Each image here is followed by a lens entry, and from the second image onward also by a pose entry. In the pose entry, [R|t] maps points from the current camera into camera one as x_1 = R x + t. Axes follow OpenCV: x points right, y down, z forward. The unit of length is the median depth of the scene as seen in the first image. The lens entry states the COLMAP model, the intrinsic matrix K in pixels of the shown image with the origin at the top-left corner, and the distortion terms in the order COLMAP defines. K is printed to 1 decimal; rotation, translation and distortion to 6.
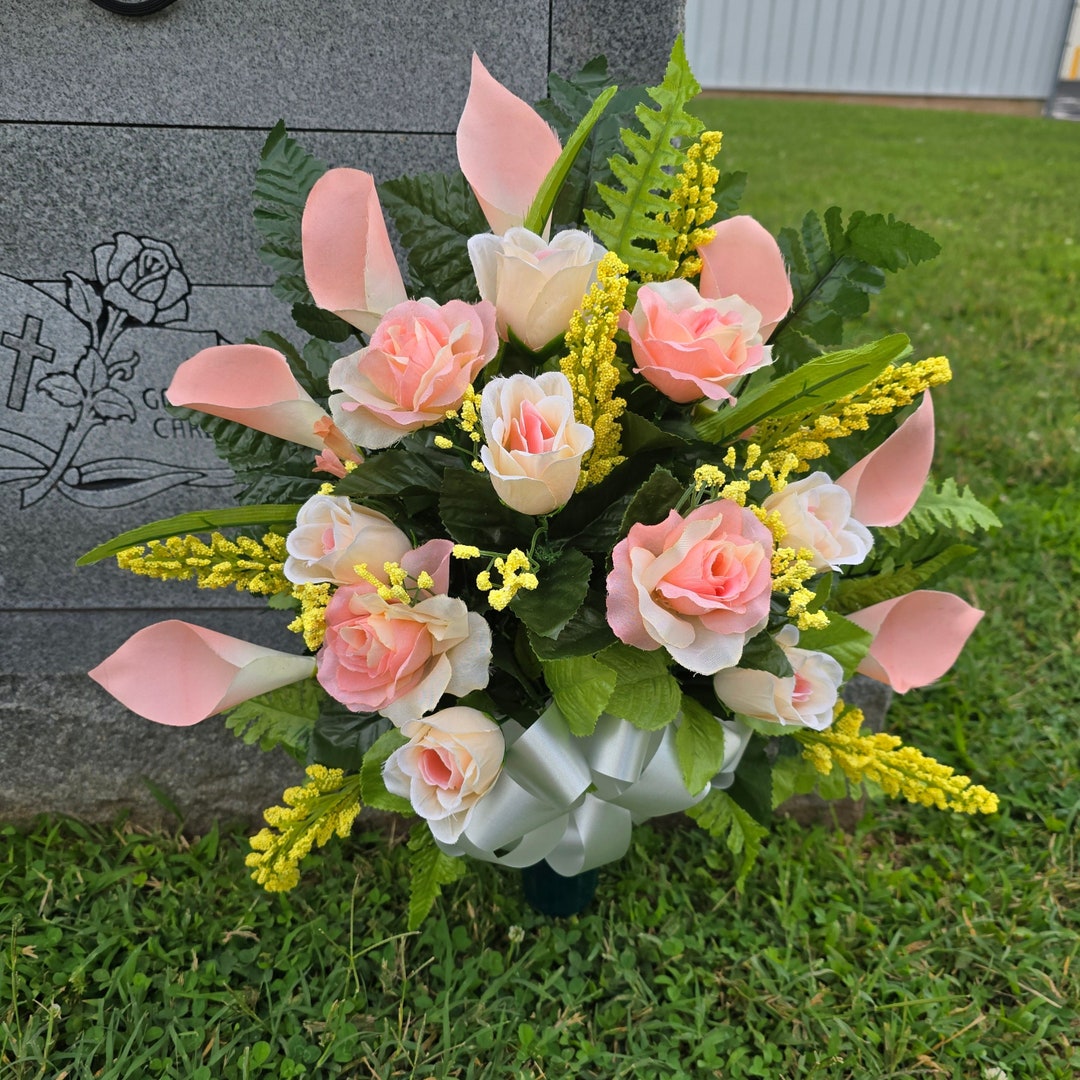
lens RADIAL K [[985.7, 0, 557.7], [0, 985.7, 541.9], [0, 0, 1]] dist [-0.004321, 0.000000]
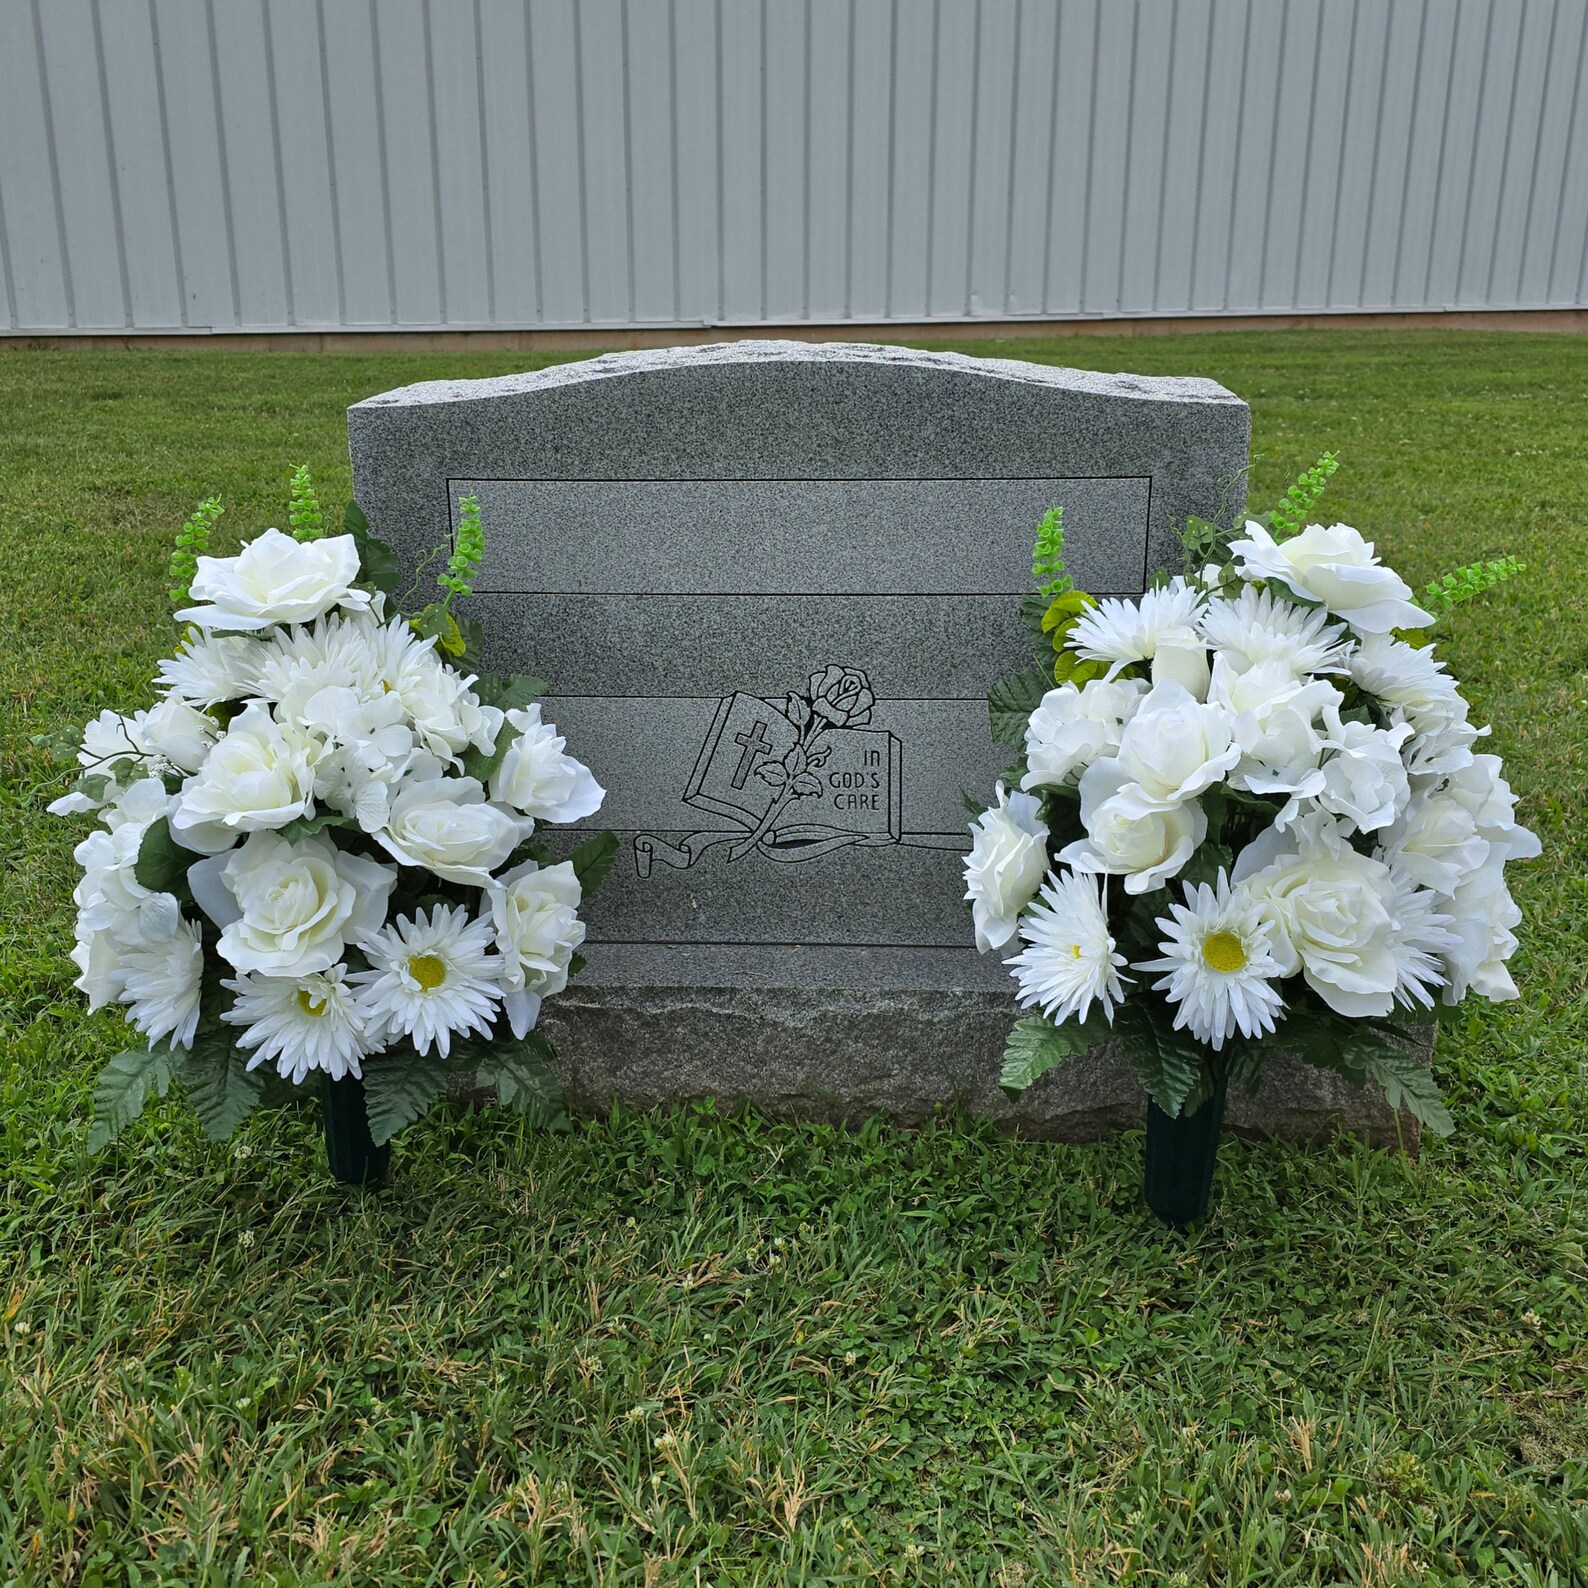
lens RADIAL K [[1568.2, 0, 770.4], [0, 1568.2, 718.7], [0, 0, 1]] dist [0.003680, 0.000000]
pose [[0.989511, -0.001718, -0.144447, -0.212819], [-0.017004, 0.991592, -0.128279, 0.049860], [0.143453, 0.129390, 0.981162, -1.211964]]
